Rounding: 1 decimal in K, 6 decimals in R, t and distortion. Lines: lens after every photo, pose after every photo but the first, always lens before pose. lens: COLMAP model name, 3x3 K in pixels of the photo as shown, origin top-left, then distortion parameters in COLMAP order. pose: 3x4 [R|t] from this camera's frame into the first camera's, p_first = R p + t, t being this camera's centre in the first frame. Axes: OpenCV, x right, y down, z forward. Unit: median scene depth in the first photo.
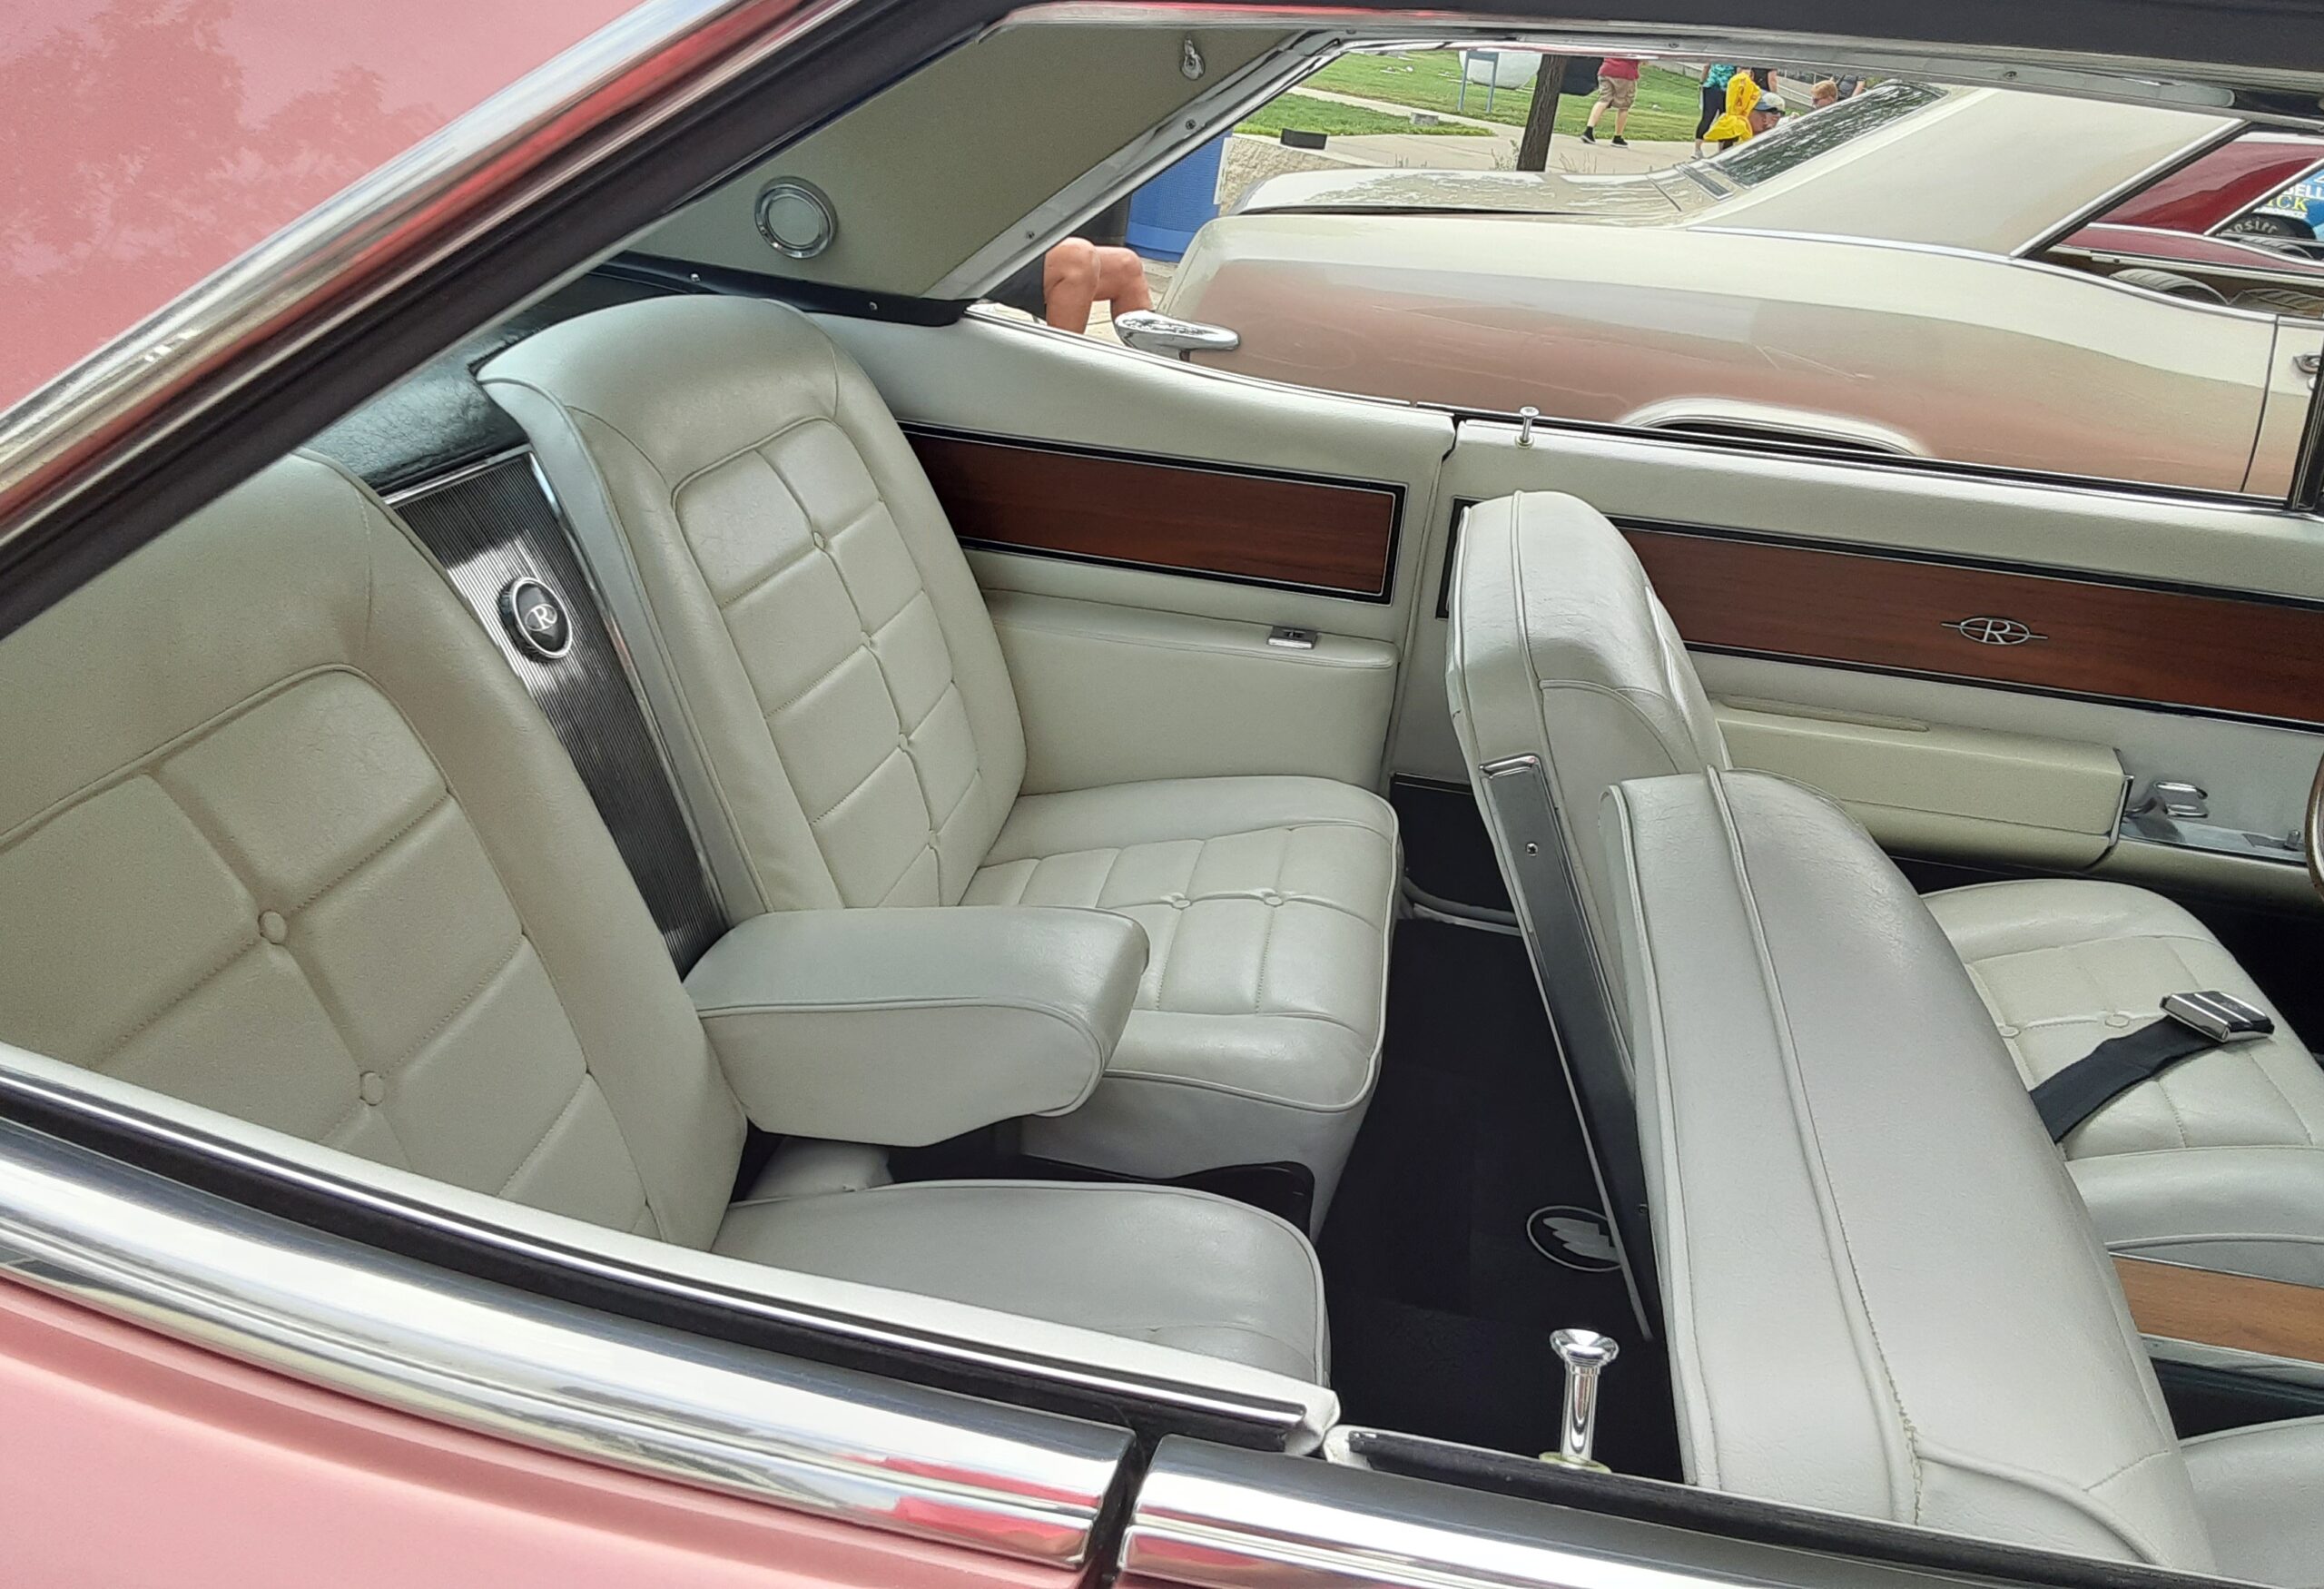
lens RADIAL K [[1845.8, 0, 1175.4], [0, 1845.8, 743.0], [0, 0, 1]] dist [0.110555, -0.169265]
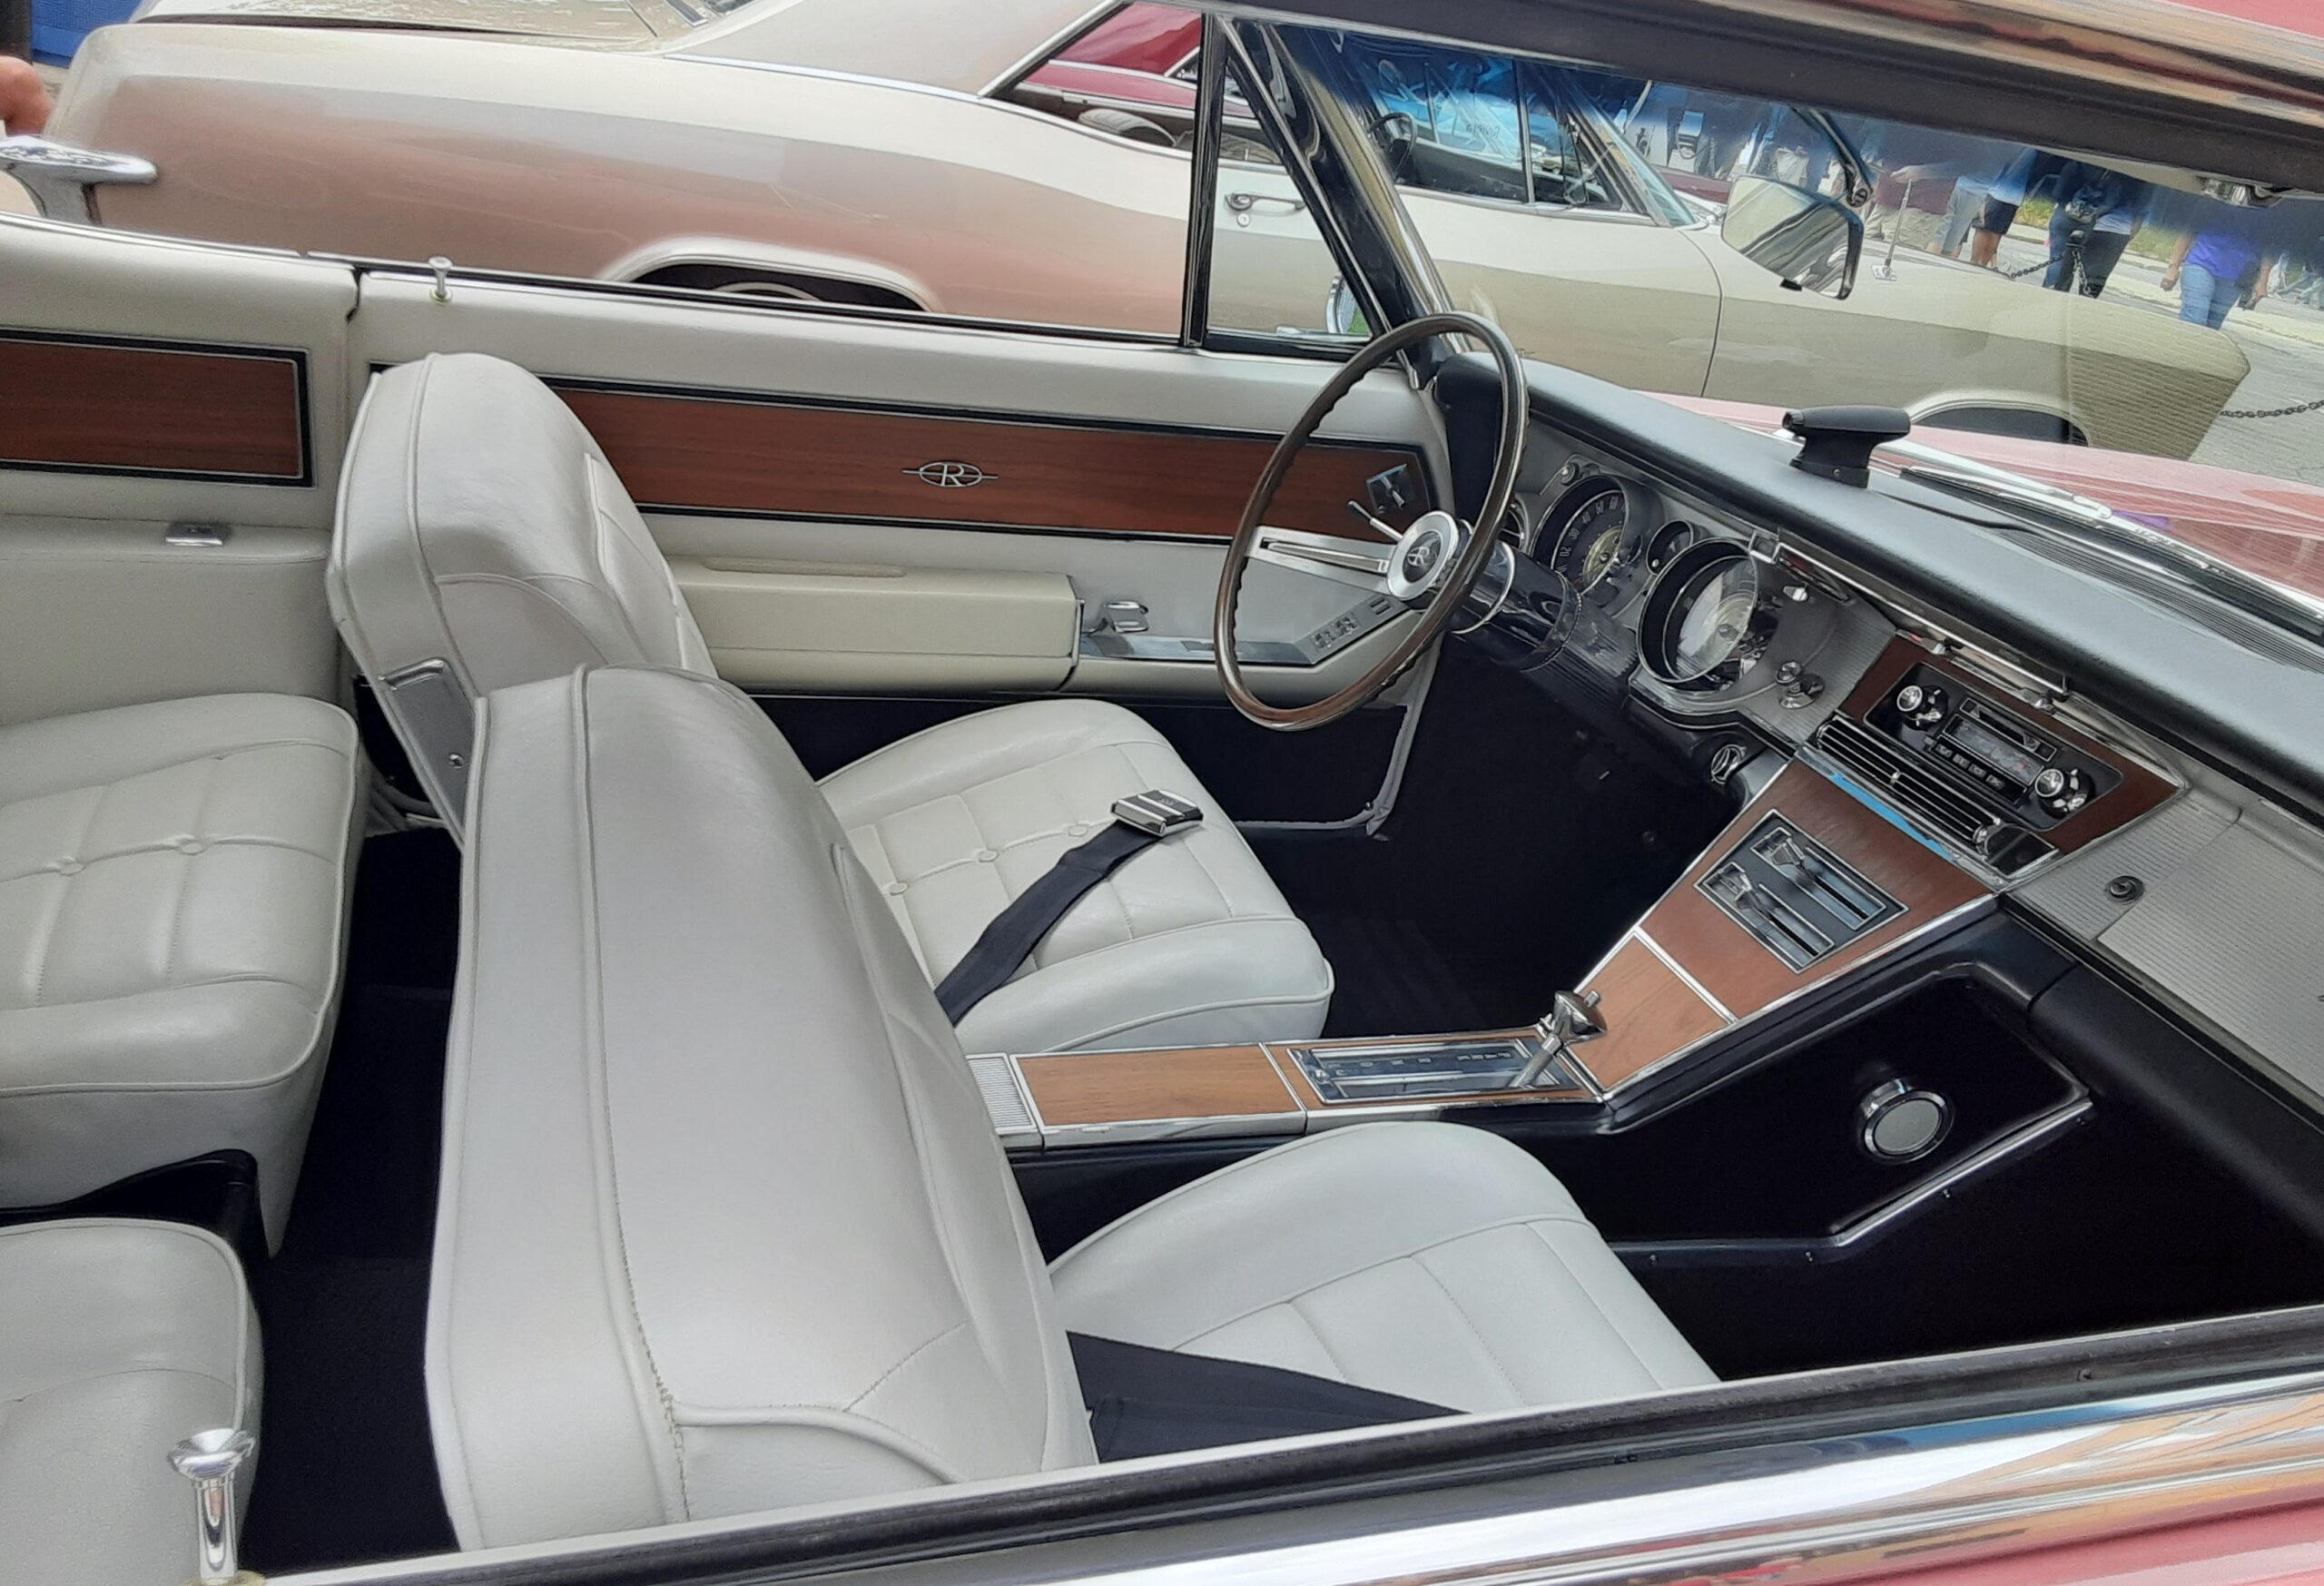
lens RADIAL K [[1845.6, 0, 1175.4], [0, 1845.6, 741.5], [0, 0, 1]] dist [0.110555, -0.169265]
pose [[0.887165, -0.136392, 0.440834, 0.074681], [0.098417, 0.989266, 0.108013, -0.012011], [-0.450834, -0.052439, 0.891066, 0.017849]]
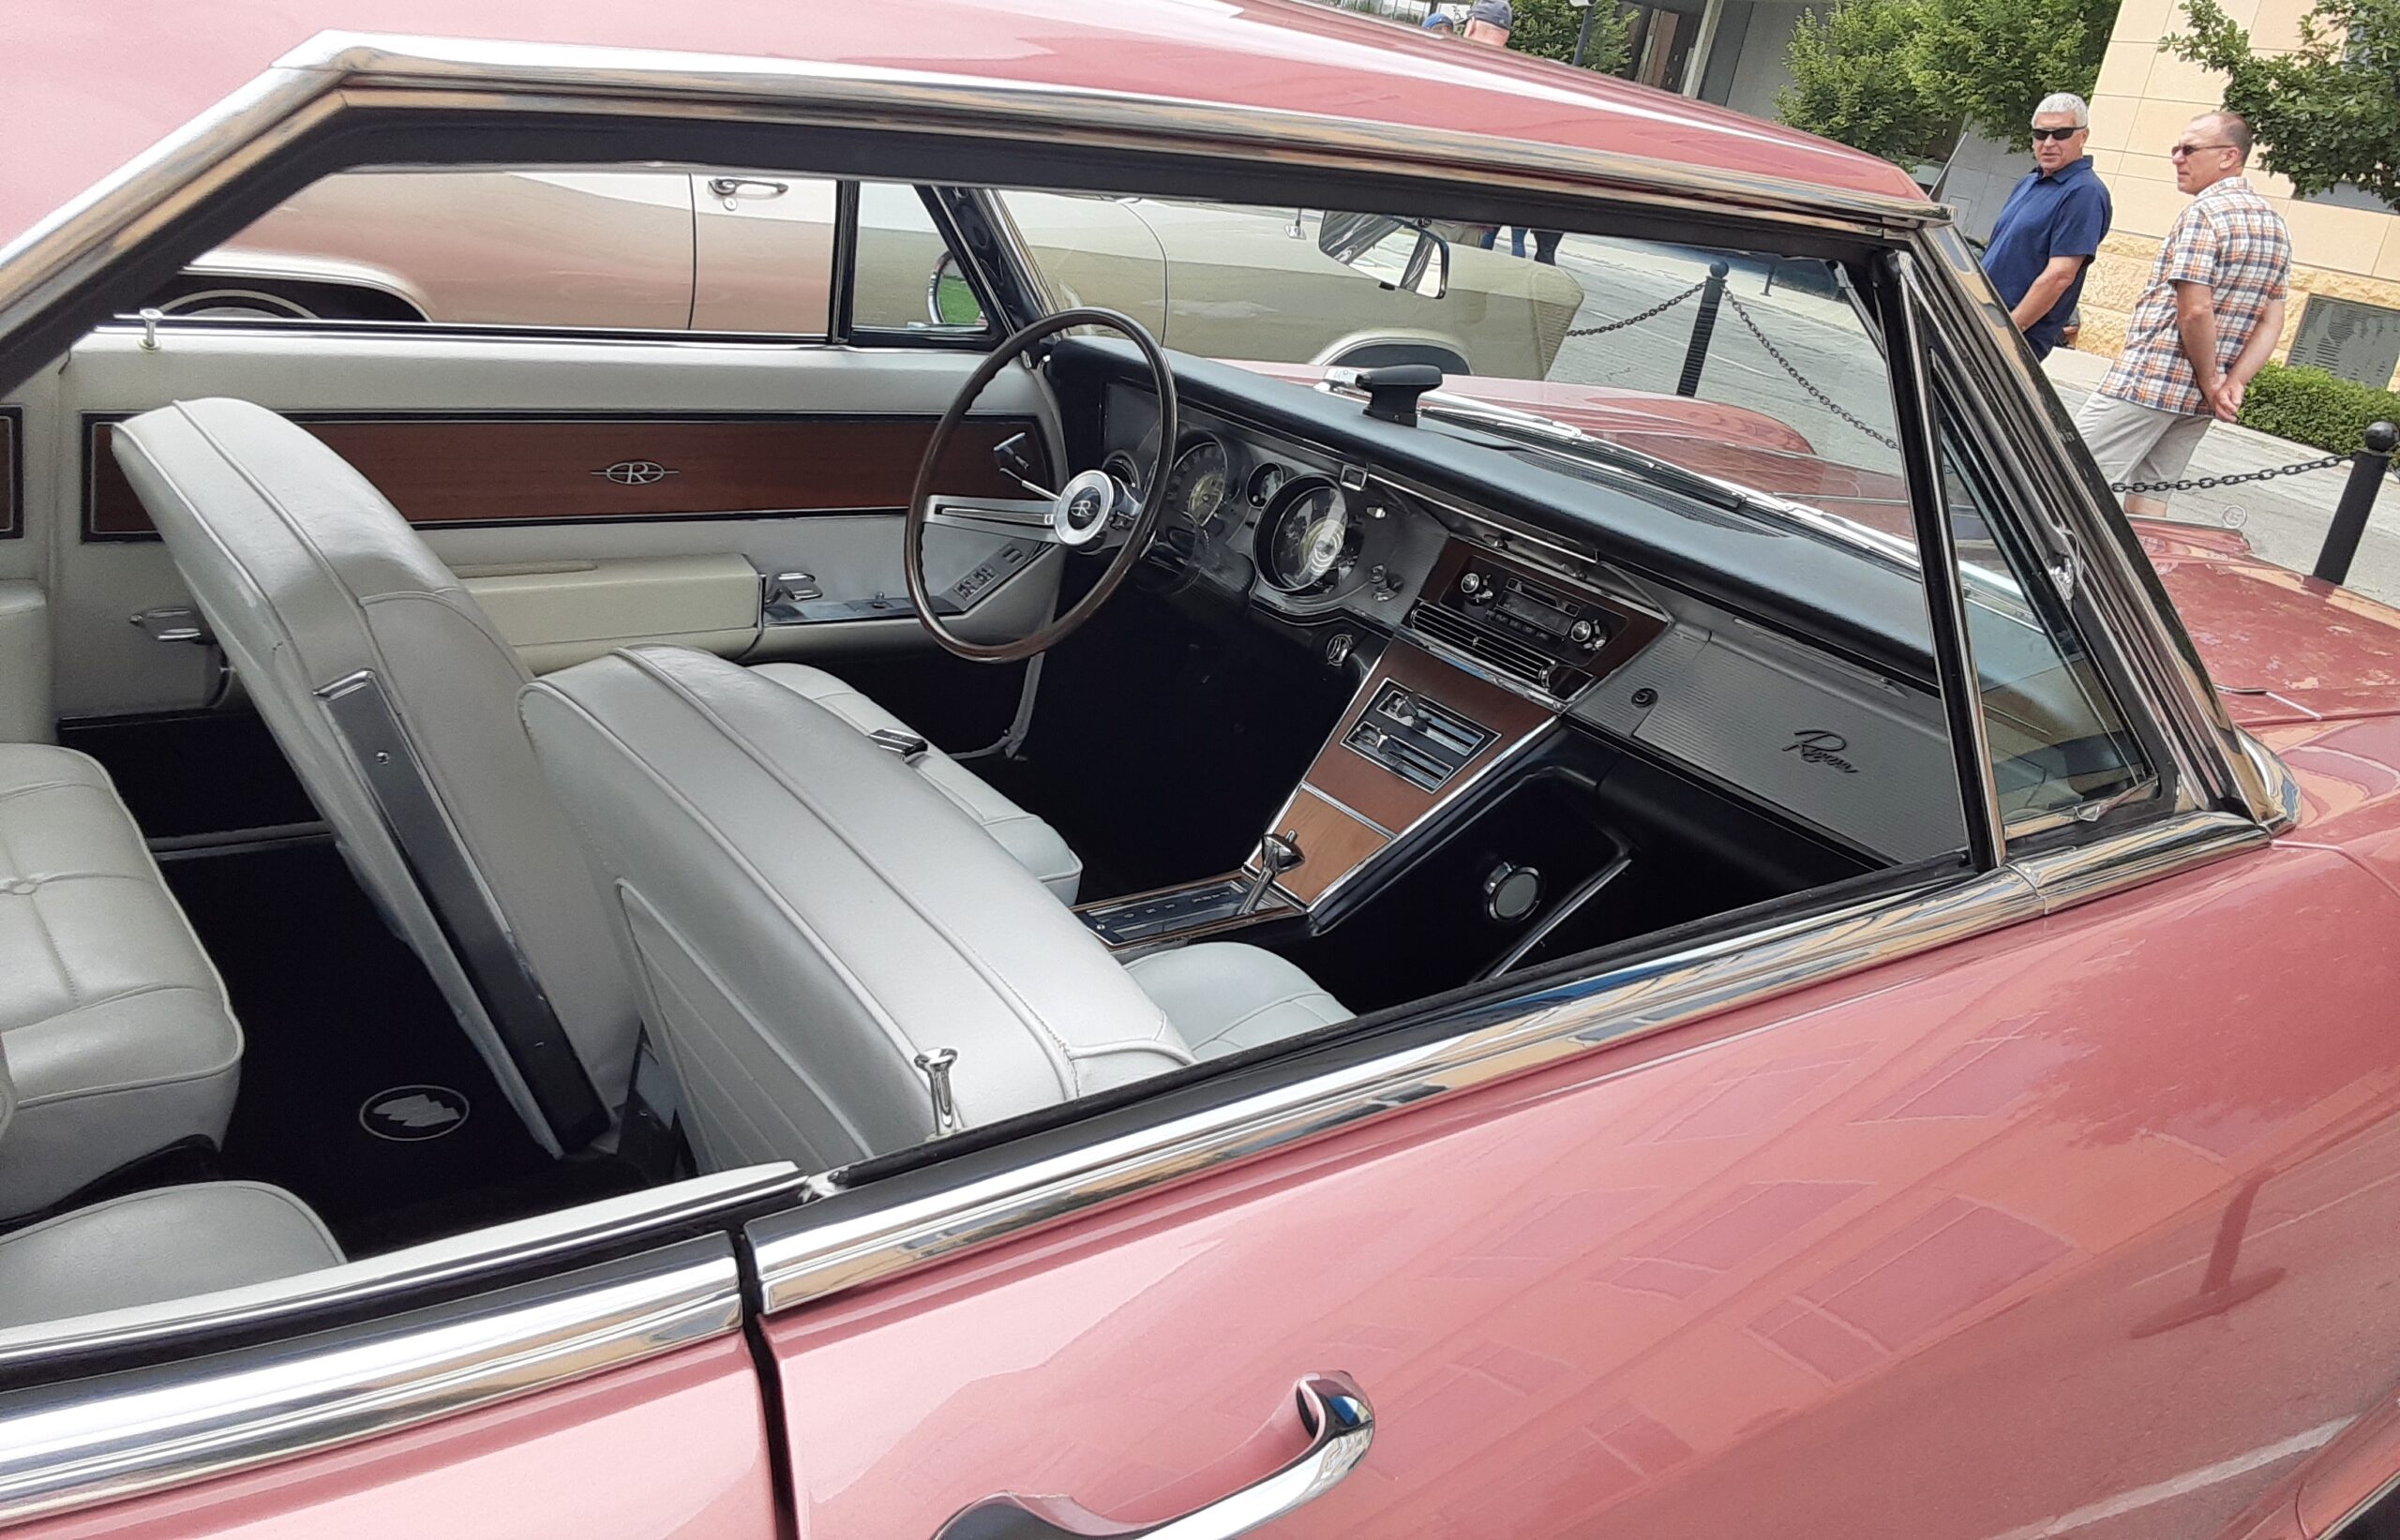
lens RADIAL K [[1893.4, 0, 1198.5], [0, 1893.4, 689.1], [0, 0, 1]] dist [0.088112, -0.129282]
pose [[0.680803, -0.229631, 0.695541, -0.171838], [0.177968, 0.972990, 0.147033, -0.041611], [-0.710517, 0.023684, 0.703281, -0.061229]]
